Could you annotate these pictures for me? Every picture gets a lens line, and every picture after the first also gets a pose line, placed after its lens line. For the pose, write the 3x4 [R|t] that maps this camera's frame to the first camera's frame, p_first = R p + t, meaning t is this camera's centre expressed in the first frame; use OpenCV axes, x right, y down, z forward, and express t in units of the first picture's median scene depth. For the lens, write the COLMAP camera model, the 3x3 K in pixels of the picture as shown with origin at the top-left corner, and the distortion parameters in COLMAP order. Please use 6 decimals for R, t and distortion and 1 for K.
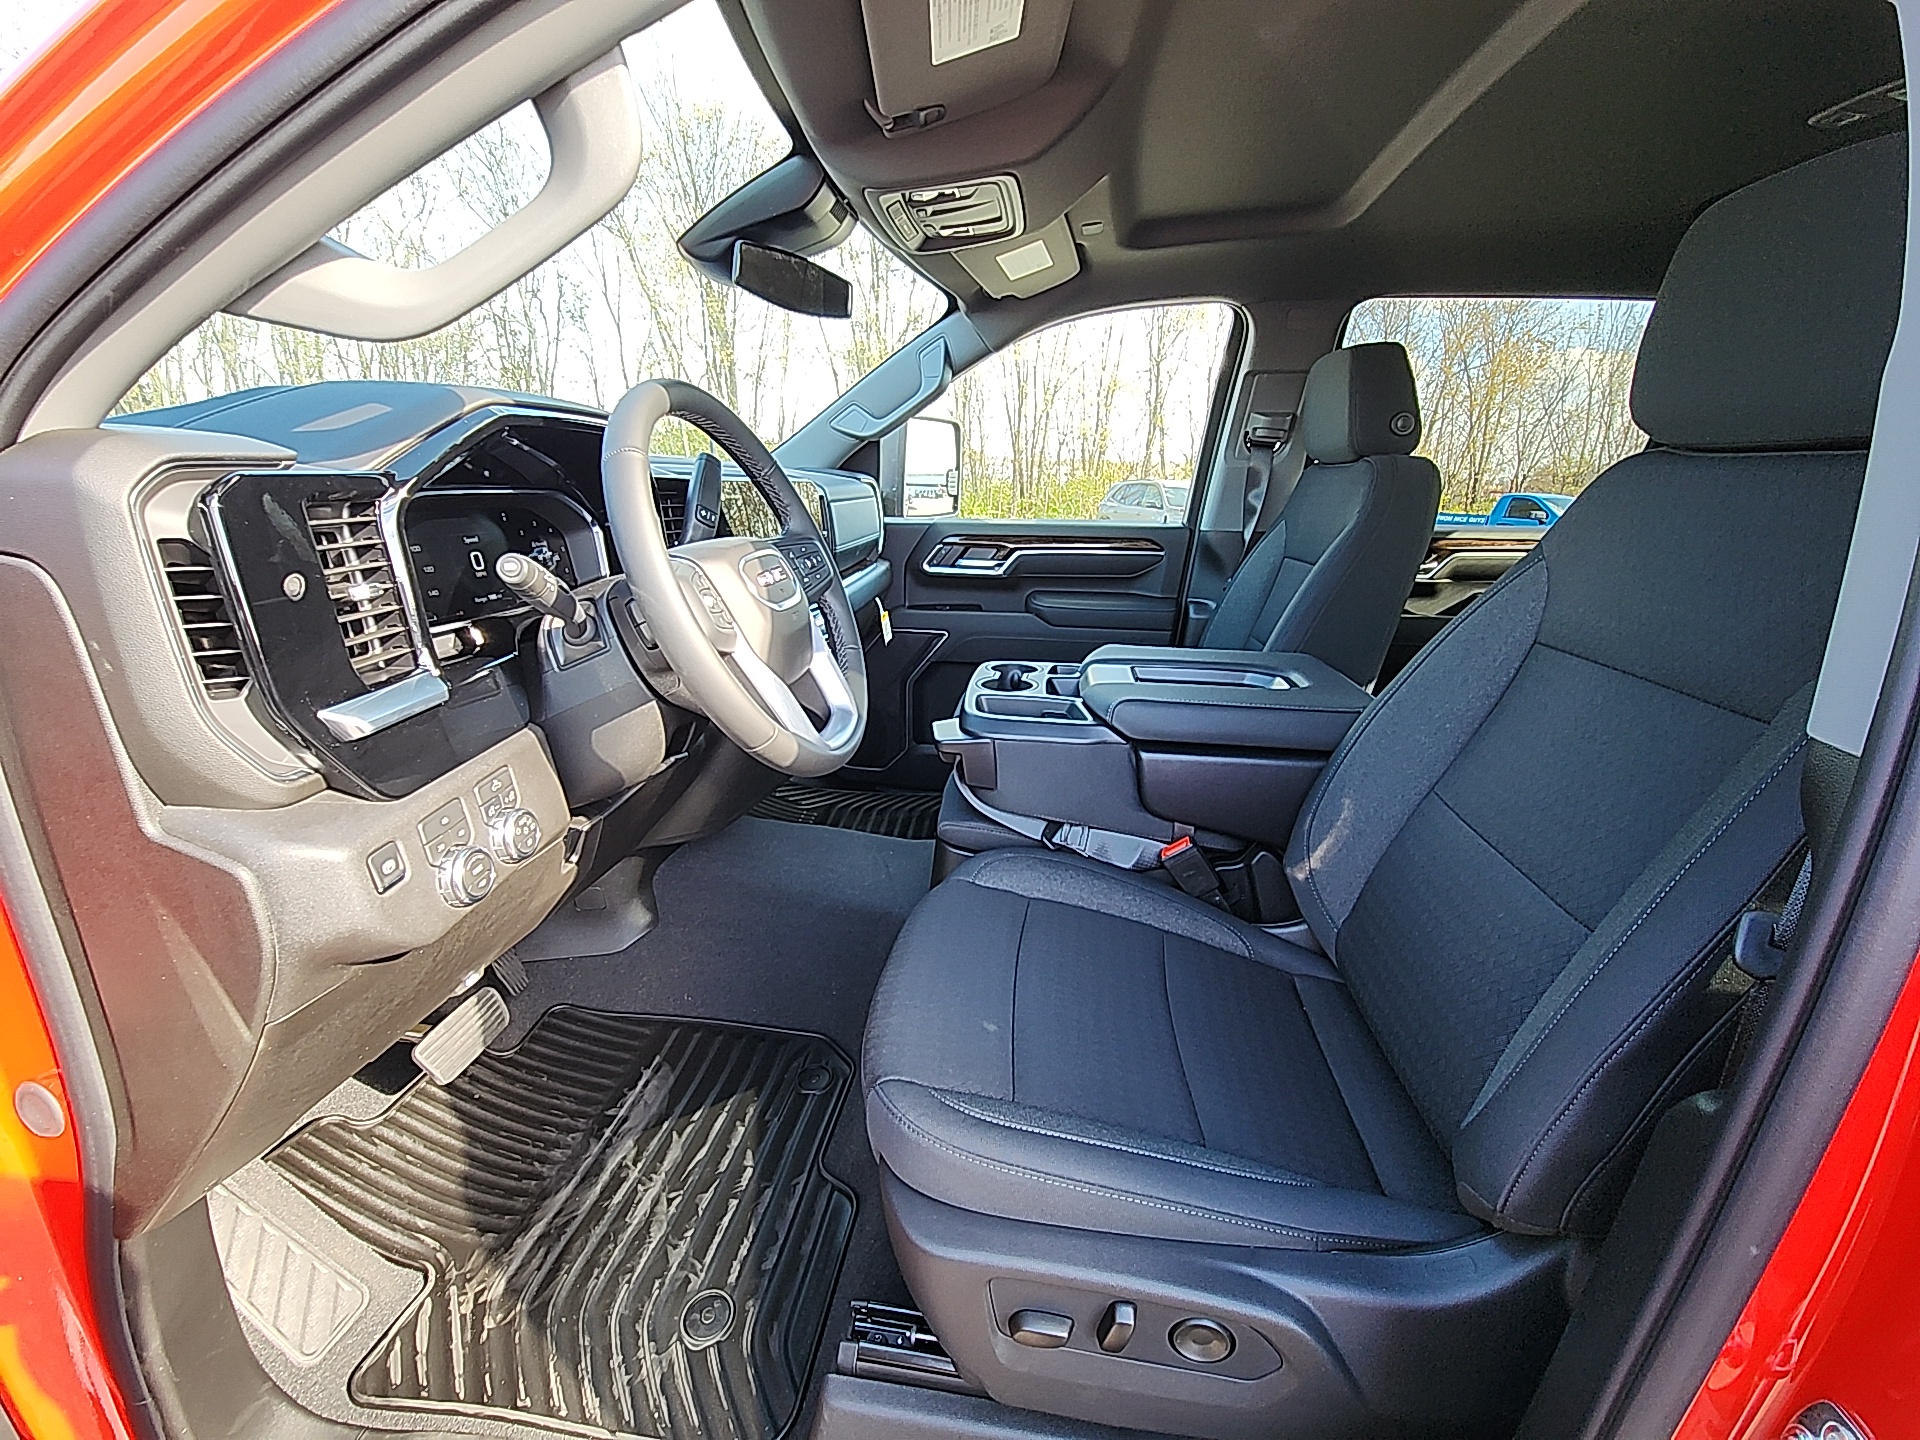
lens RADIAL K [[775.3, 0, 958.1], [0, 775.3, 722.7], [0, 0, 1]] dist [0.003950, -0.001335]
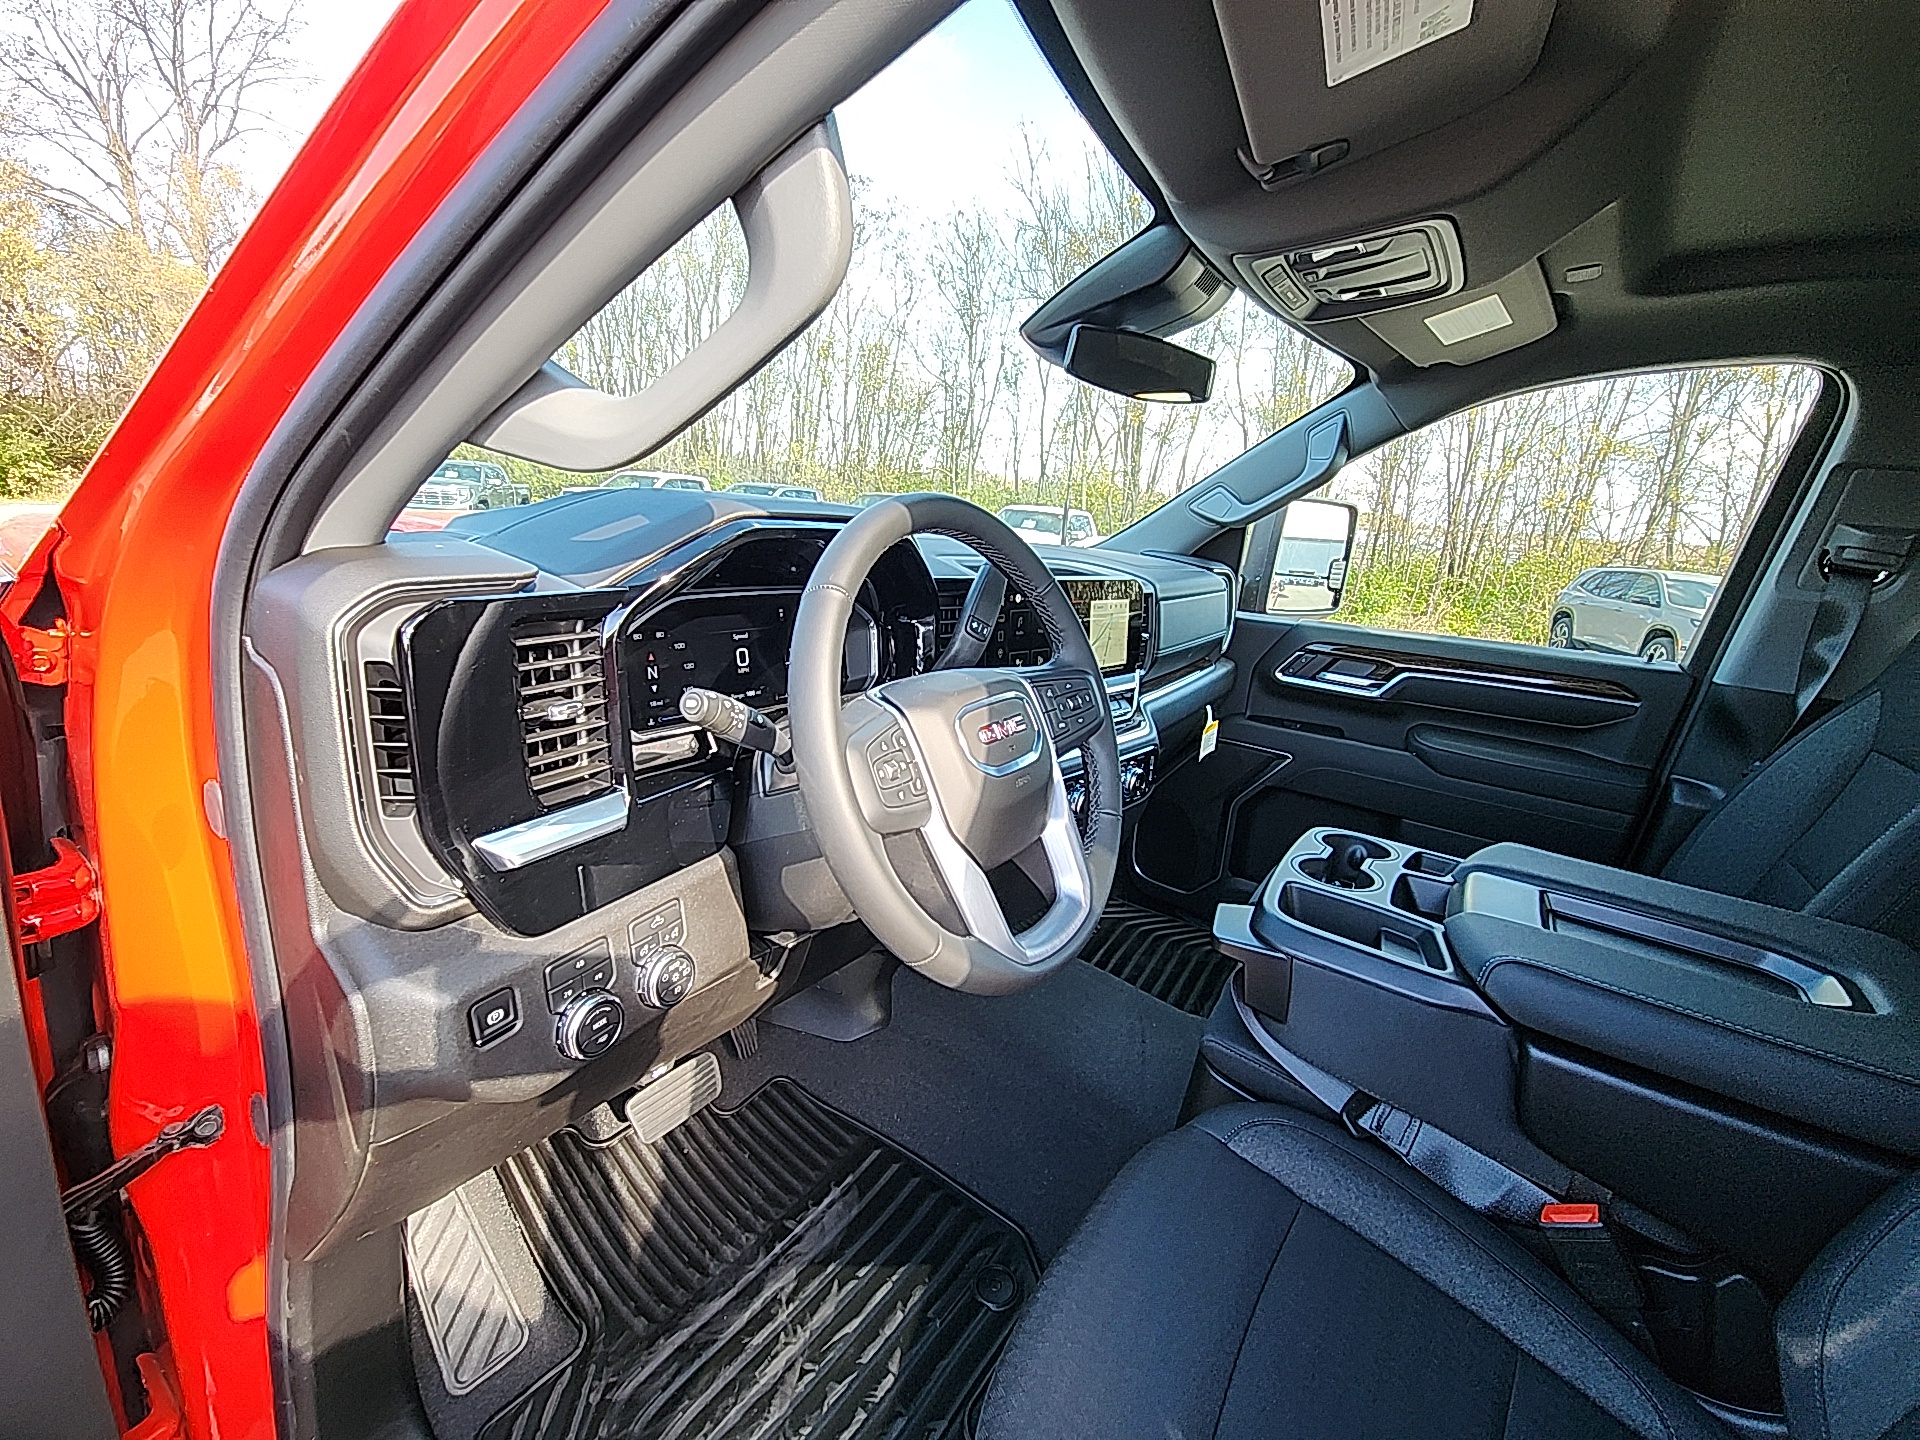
lens RADIAL K [[783.3, 0, 960.3], [0, 783.3, 715.4], [0, 0, 1]] dist [0.008118, -0.006170]
pose [[0.885964, 0.161698, -0.434651, 0.052801], [-0.193065, 0.980767, -0.028668, -0.119892], [0.421656, 0.109314, 0.900142, 0.169953]]
